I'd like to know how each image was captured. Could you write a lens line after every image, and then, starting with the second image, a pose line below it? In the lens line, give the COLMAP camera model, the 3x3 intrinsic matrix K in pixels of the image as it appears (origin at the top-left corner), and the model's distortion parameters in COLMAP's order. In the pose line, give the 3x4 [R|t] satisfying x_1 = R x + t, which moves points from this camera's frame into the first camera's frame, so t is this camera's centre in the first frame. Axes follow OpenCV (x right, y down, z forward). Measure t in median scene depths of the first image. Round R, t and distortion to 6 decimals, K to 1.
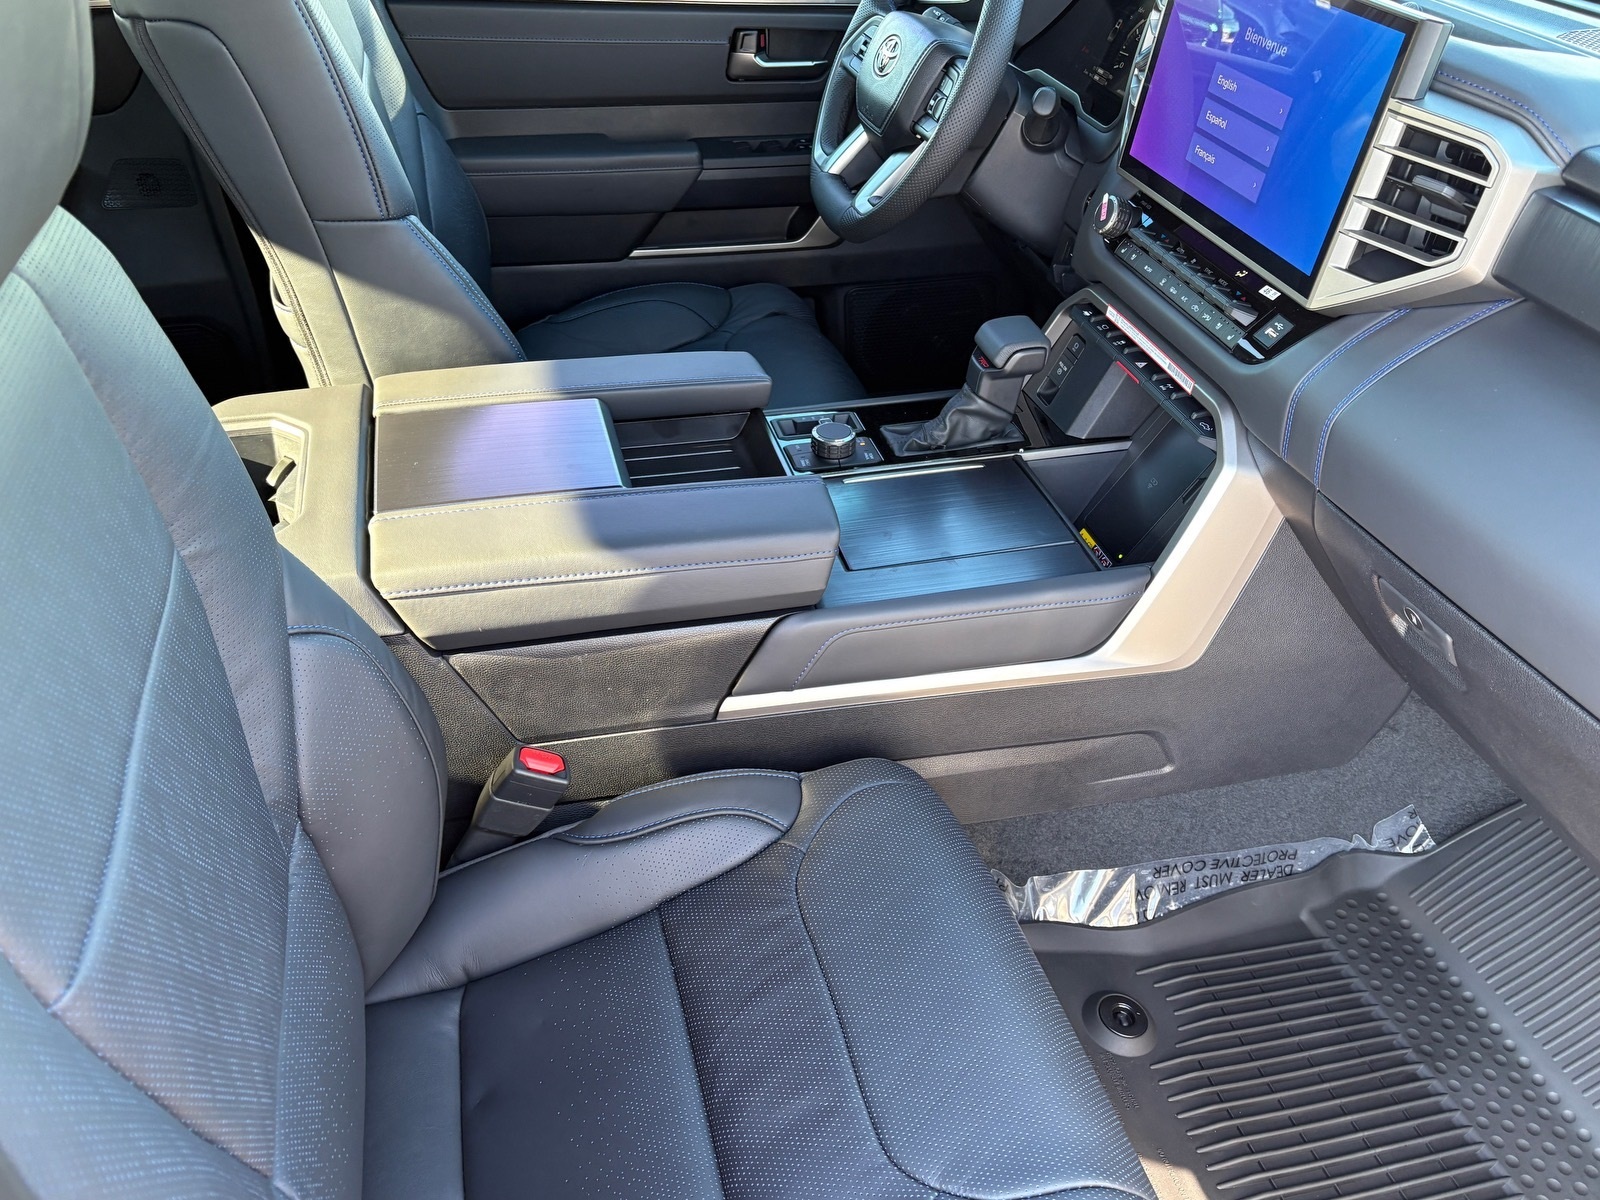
lens RADIAL K [[1285.7, 0, 800.0], [0, 1285.7, 600.0], [0, 0, 1]] dist [-0.027724, 0.007721]
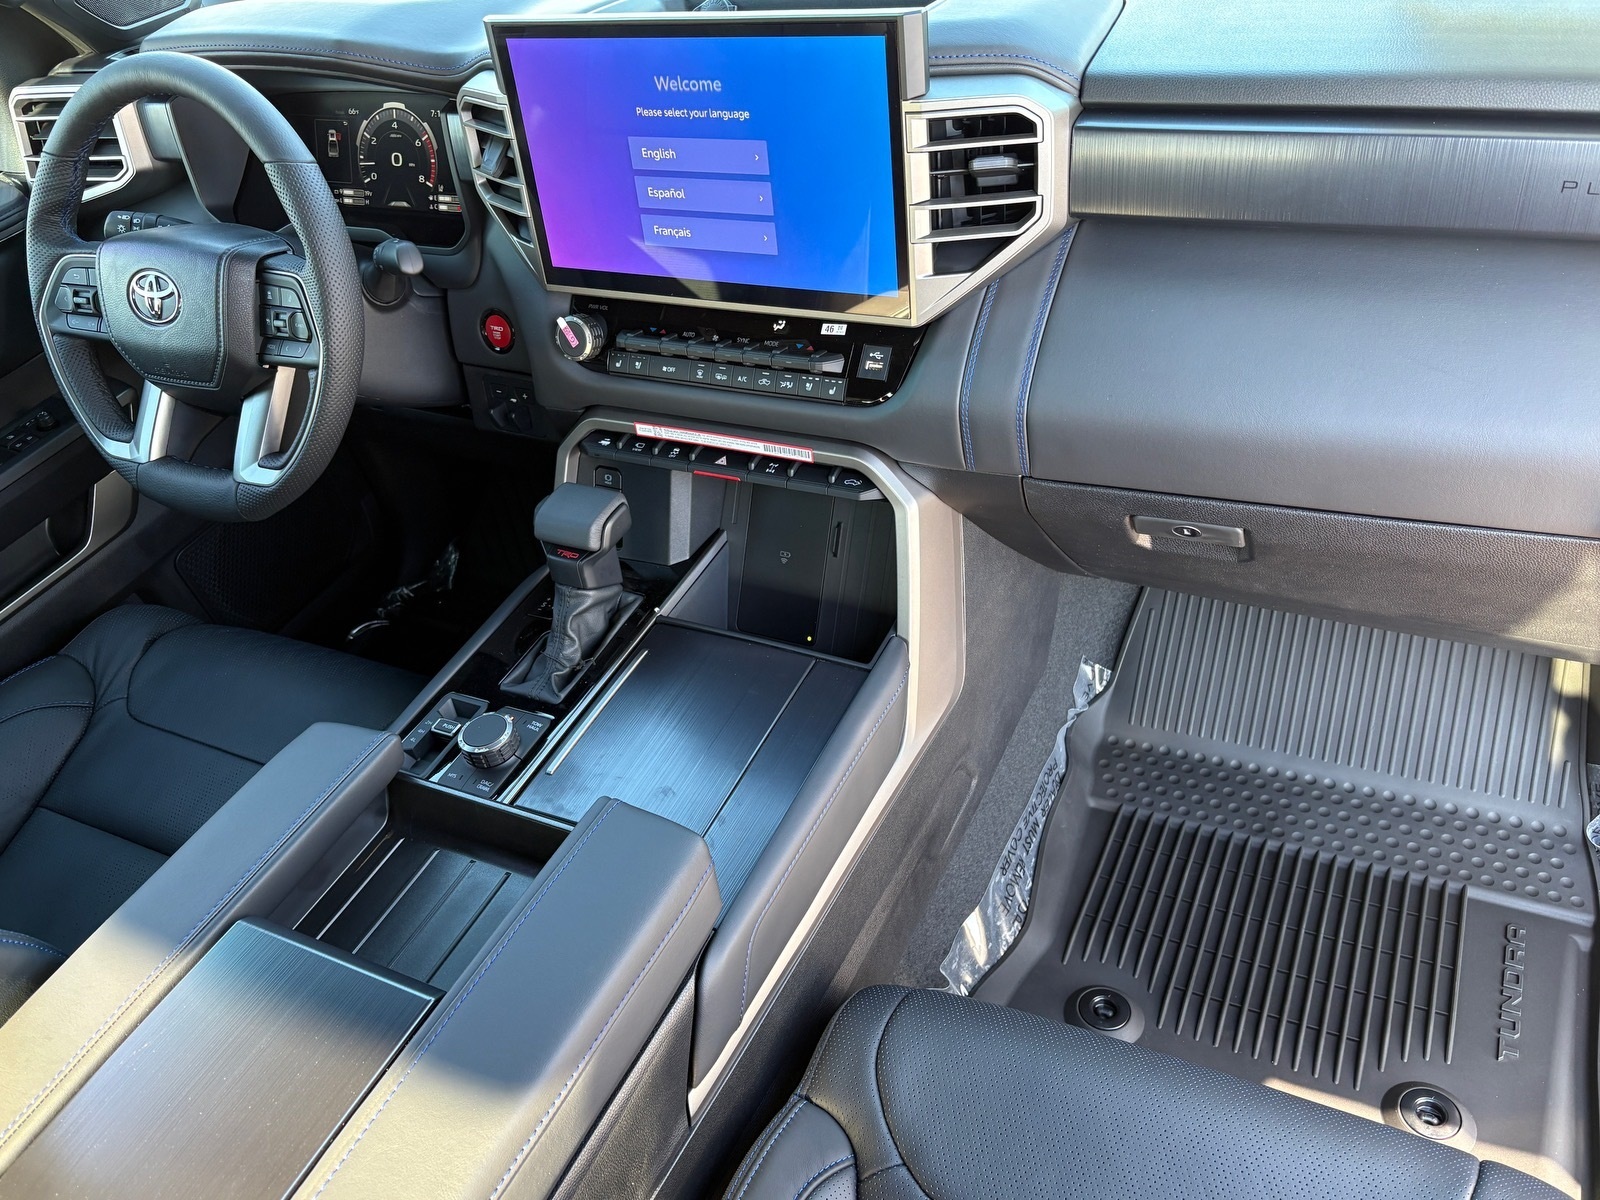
lens RADIAL K [[1279.6, 0, 800.0], [0, 1279.6, 600.0], [0, 0, 1]] dist [-0.004294, 0.000897]
pose [[0.638057, -0.583903, 0.501937, -0.223665], [0.576272, 0.794468, 0.191653, -0.266355], [-0.510680, 0.166967, 0.843403, 0.248782]]
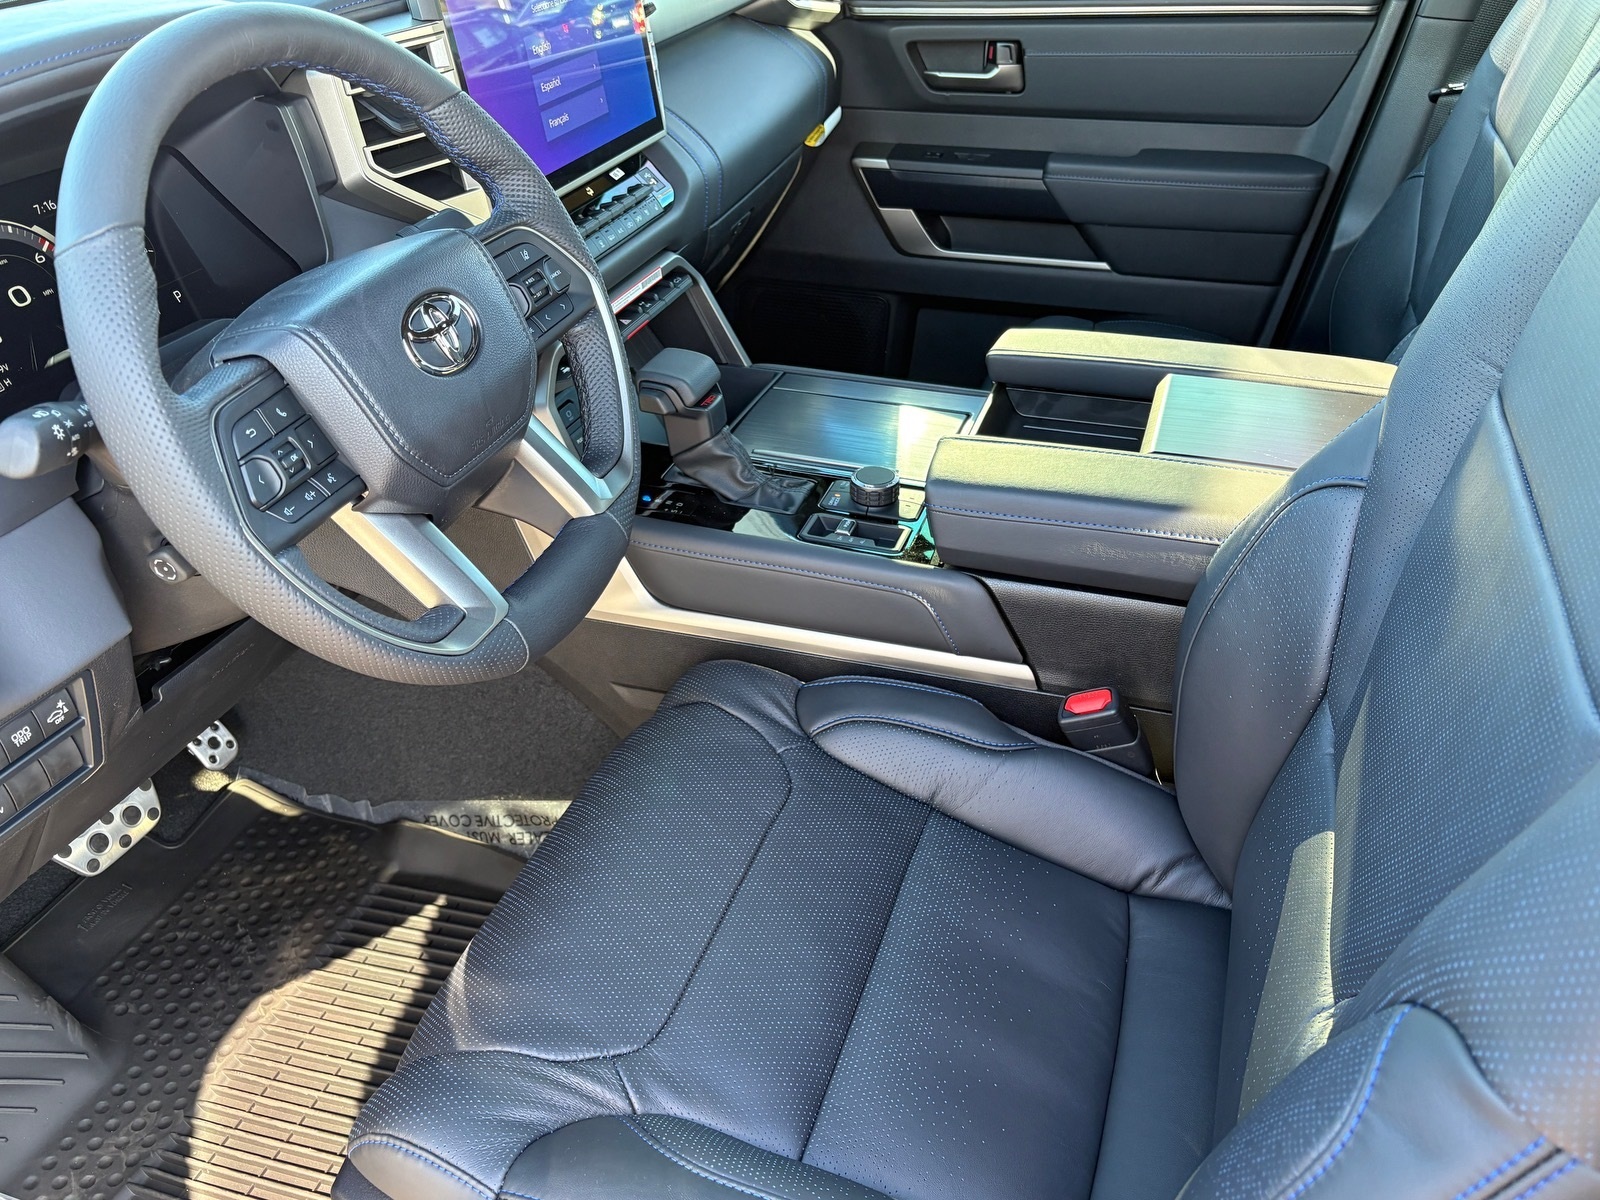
lens RADIAL K [[1279.6, 0, 800.0], [0, 1279.6, 600.0], [0, 0, 1]] dist [-0.004294, 0.000897]
pose [[-0.828100, -0.338655, 0.446725, -0.408863], [0.309179, 0.388819, 0.867887, -1.011199], [-0.467609, 0.856815, -0.217276, 1.453191]]
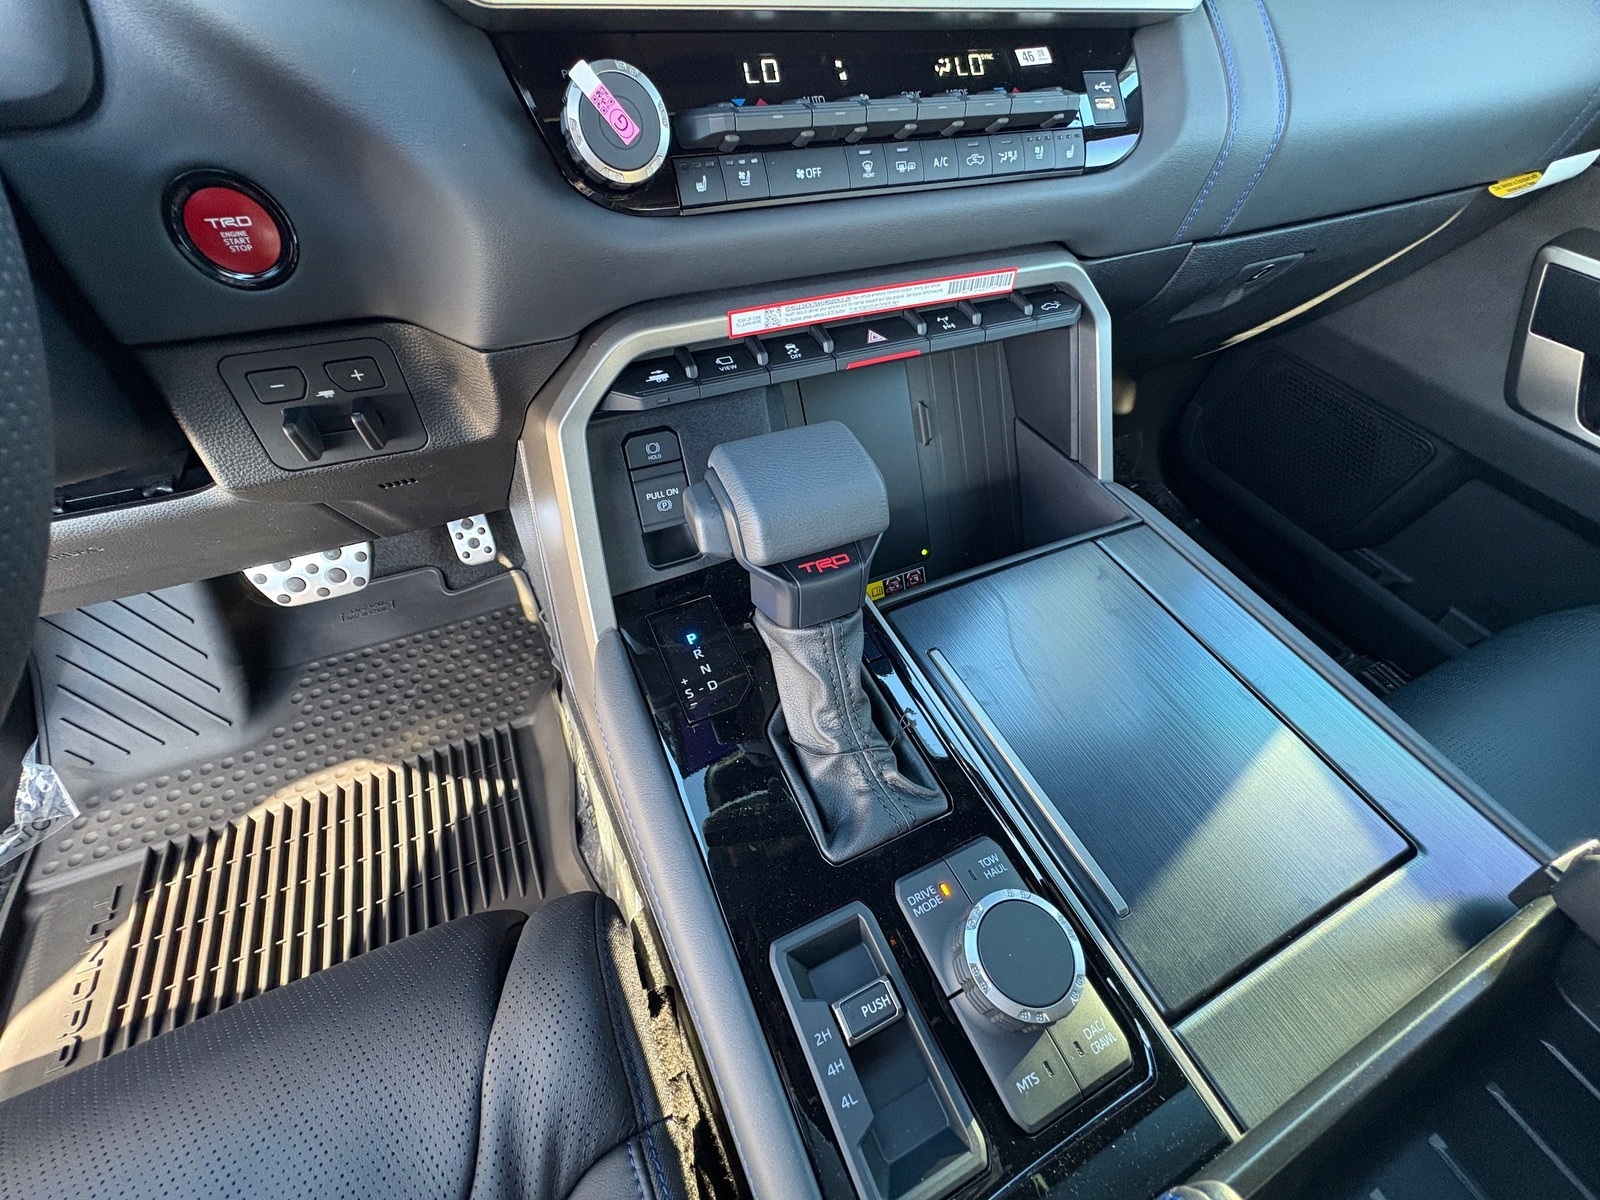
lens RADIAL K [[627.4, 0, 792.5], [0, 627.4, 580.5], [0, 0, 1]] dist [0.000958, 0.000143]
pose [[-0.163070, -0.767961, 0.619390, 0.012281], [0.535982, 0.458120, 0.709119, -0.382922], [-0.828331, 0.447618, 0.336908, 1.063337]]
